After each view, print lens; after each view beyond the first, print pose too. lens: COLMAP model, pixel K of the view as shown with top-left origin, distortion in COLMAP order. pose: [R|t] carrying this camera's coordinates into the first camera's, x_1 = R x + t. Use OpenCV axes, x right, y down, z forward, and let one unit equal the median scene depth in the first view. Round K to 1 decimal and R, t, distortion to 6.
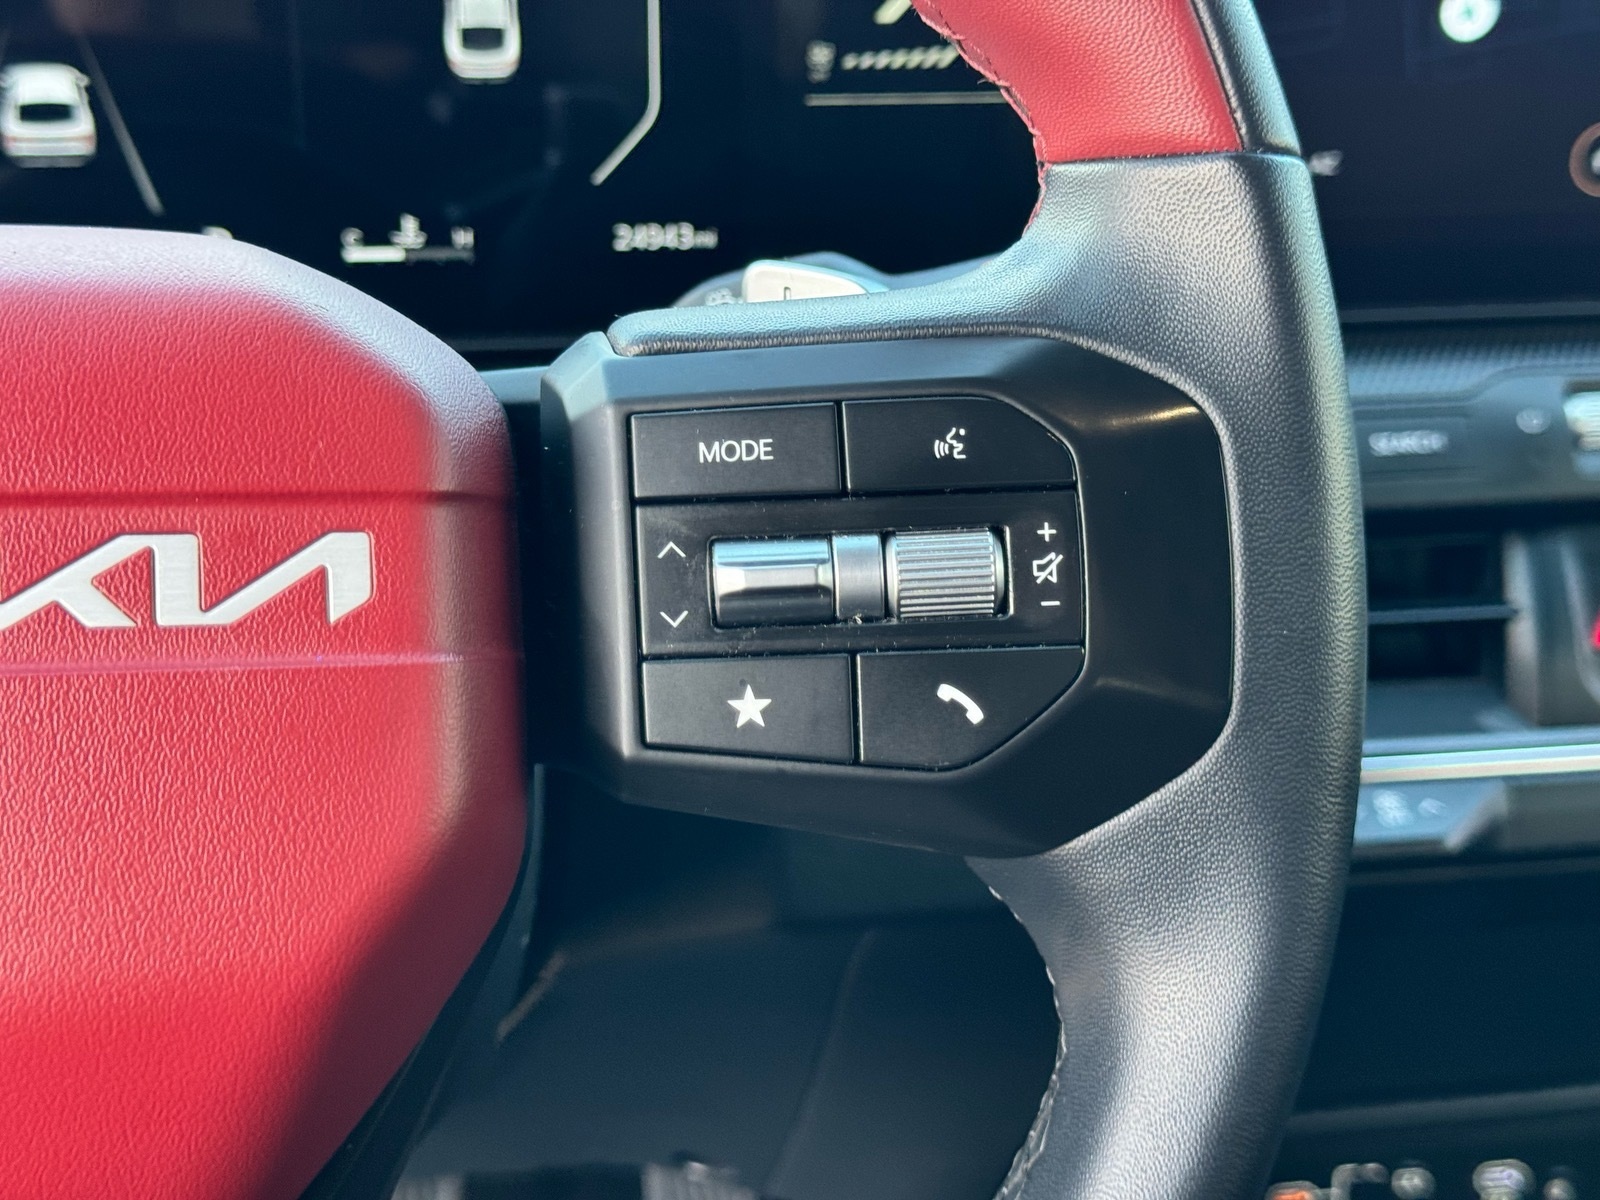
lens RADIAL K [[2215.6, 0, 789.6], [0, 2215.6, 591.8], [0, 0, 1]] dist [0.230992, 0.000000]
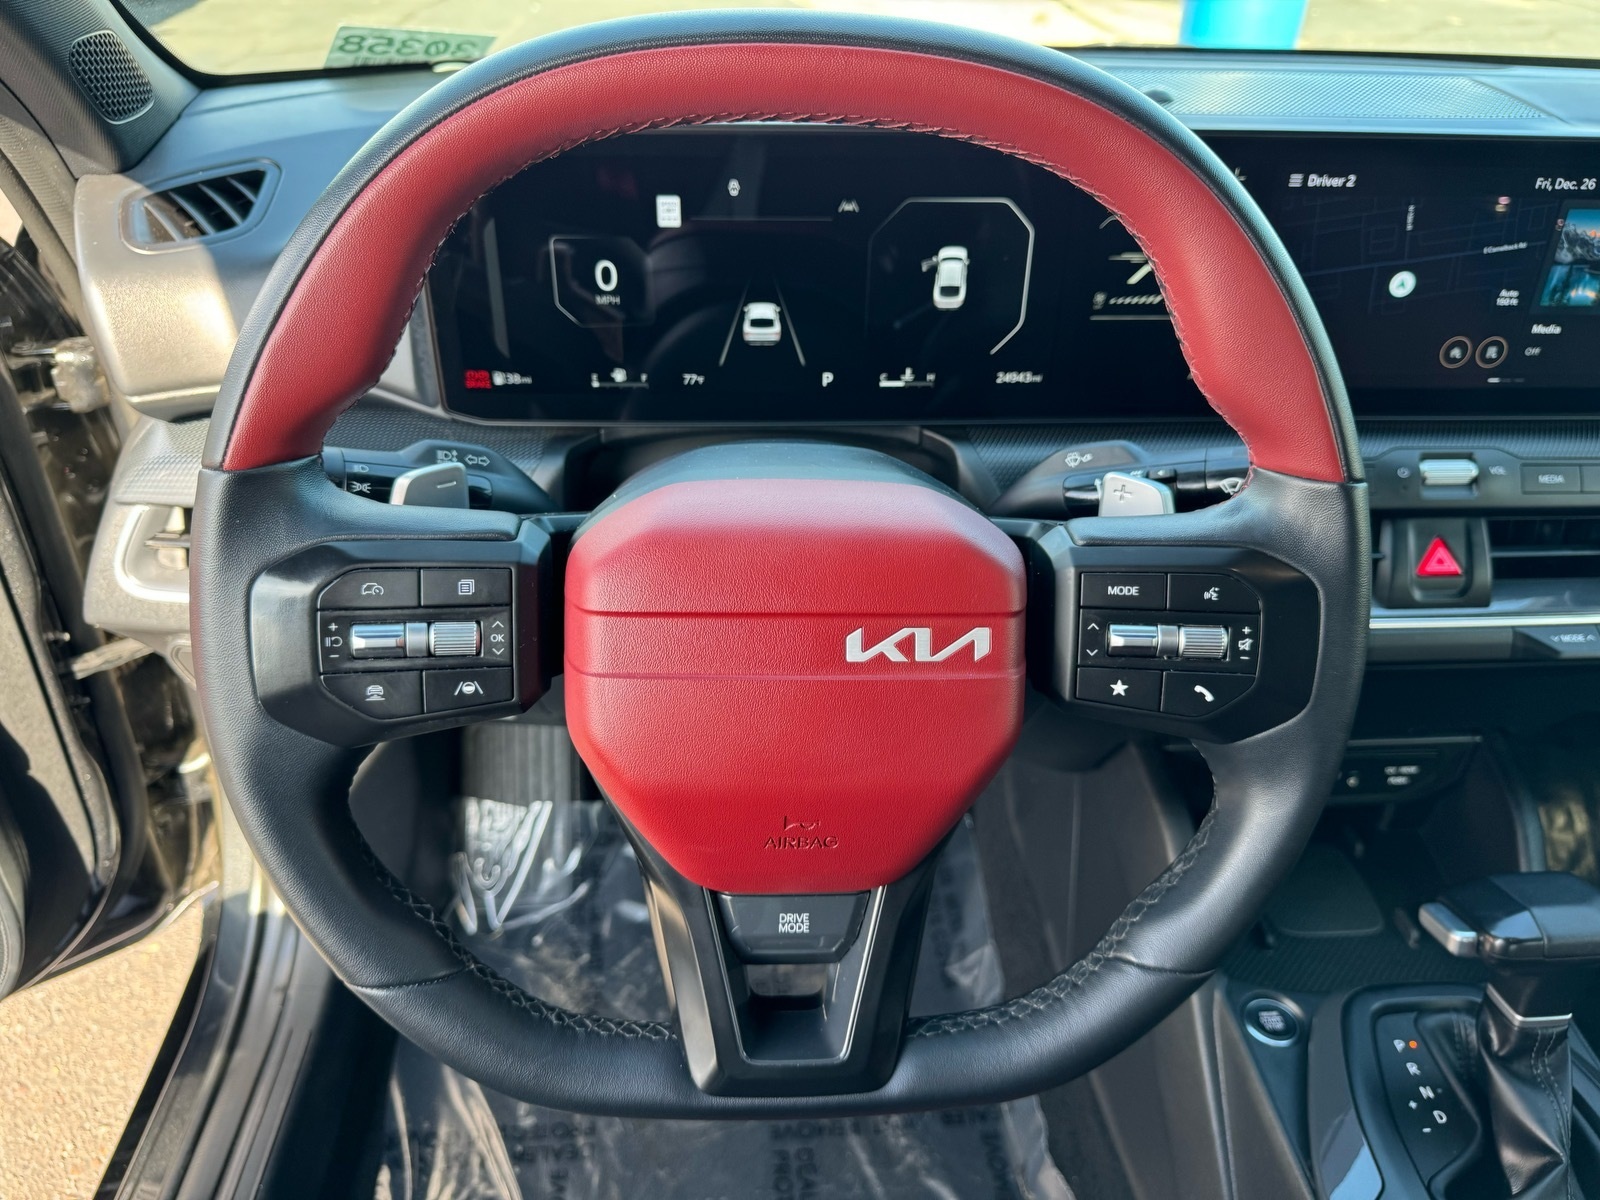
lens RADIAL K [[1147.7, 0, 801.7], [0, 1147.7, 589.5], [0, 0, 1]] dist [0.035591, -0.042334]
pose [[0.993829, 0.066011, -0.089147, -0.265198], [-0.045838, 0.976227, 0.211851, -0.317380], [0.101012, -0.206457, 0.973228, -0.307968]]
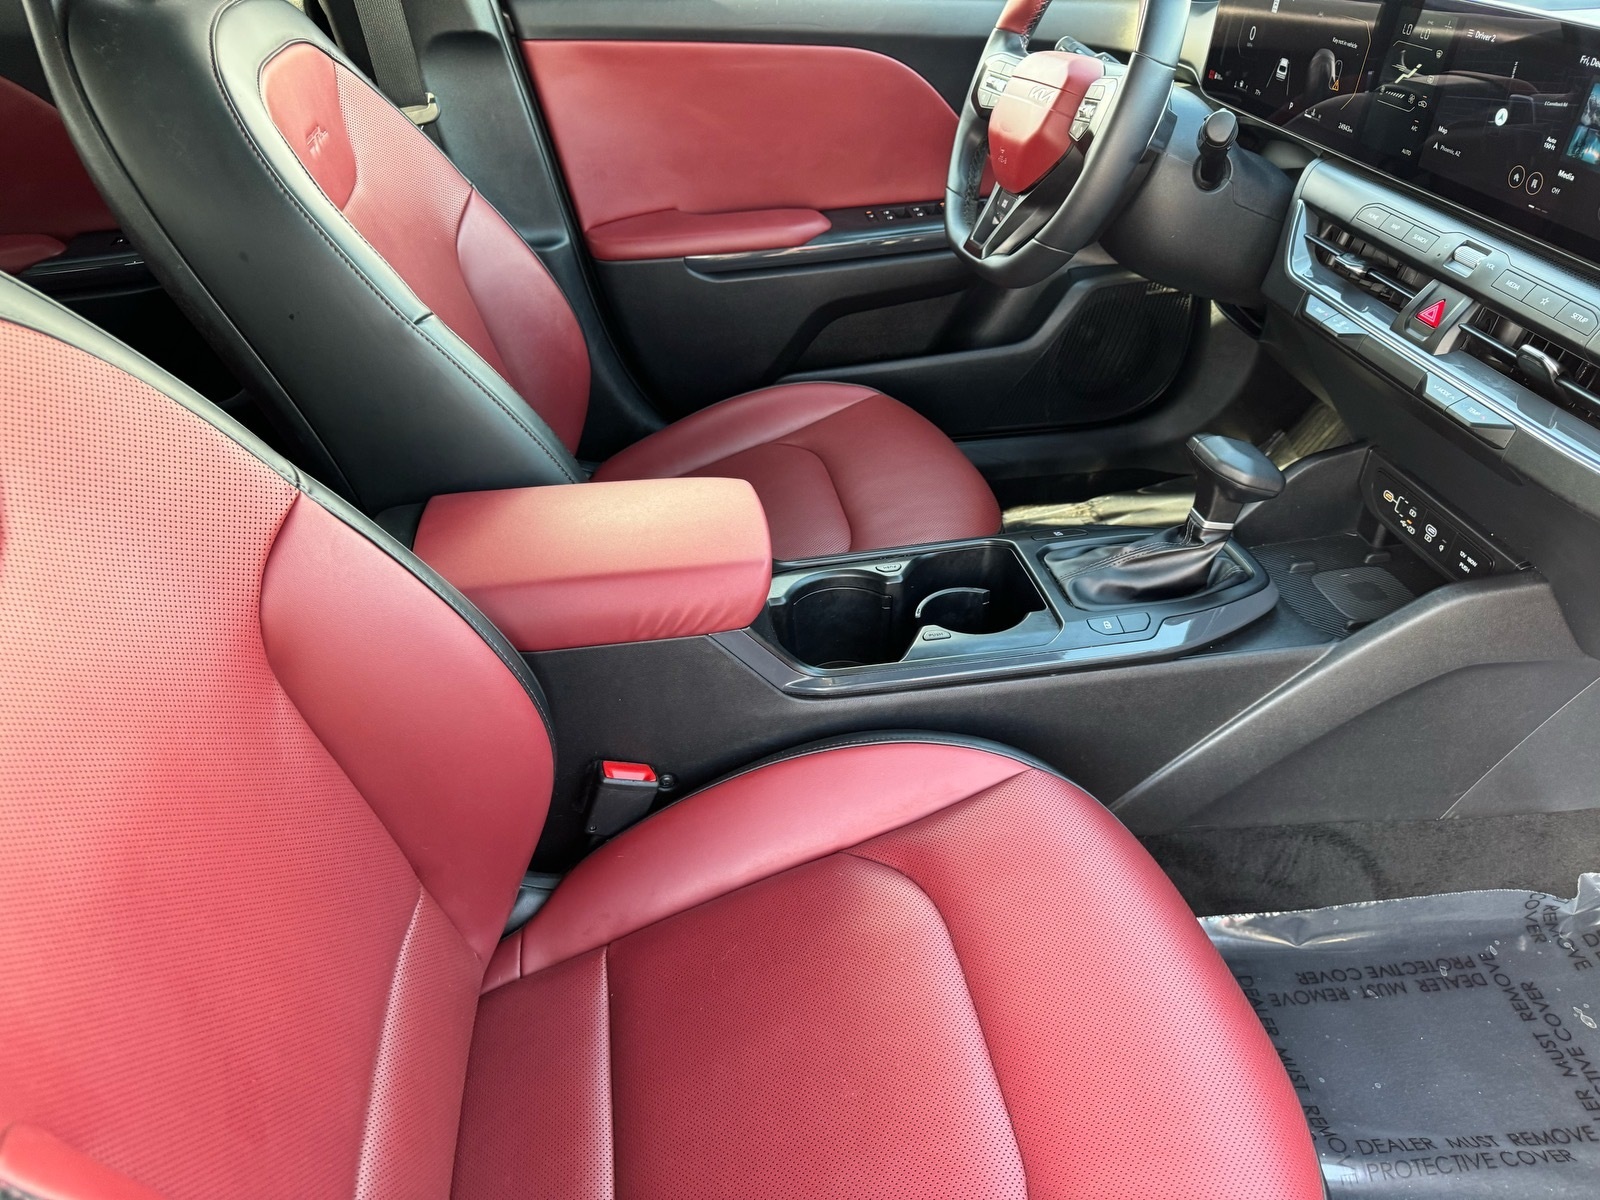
lens RADIAL K [[1147.7, 0, 804.1], [0, 1147.7, 615.9], [0, 0, 1]] dist [0.035591, -0.042334]
pose [[-0.029513, 0.553377, -0.832408, 3.733672], [-0.318817, 0.784063, 0.532542, -0.455860], [0.947357, 0.281103, 0.153287, 0.015797]]
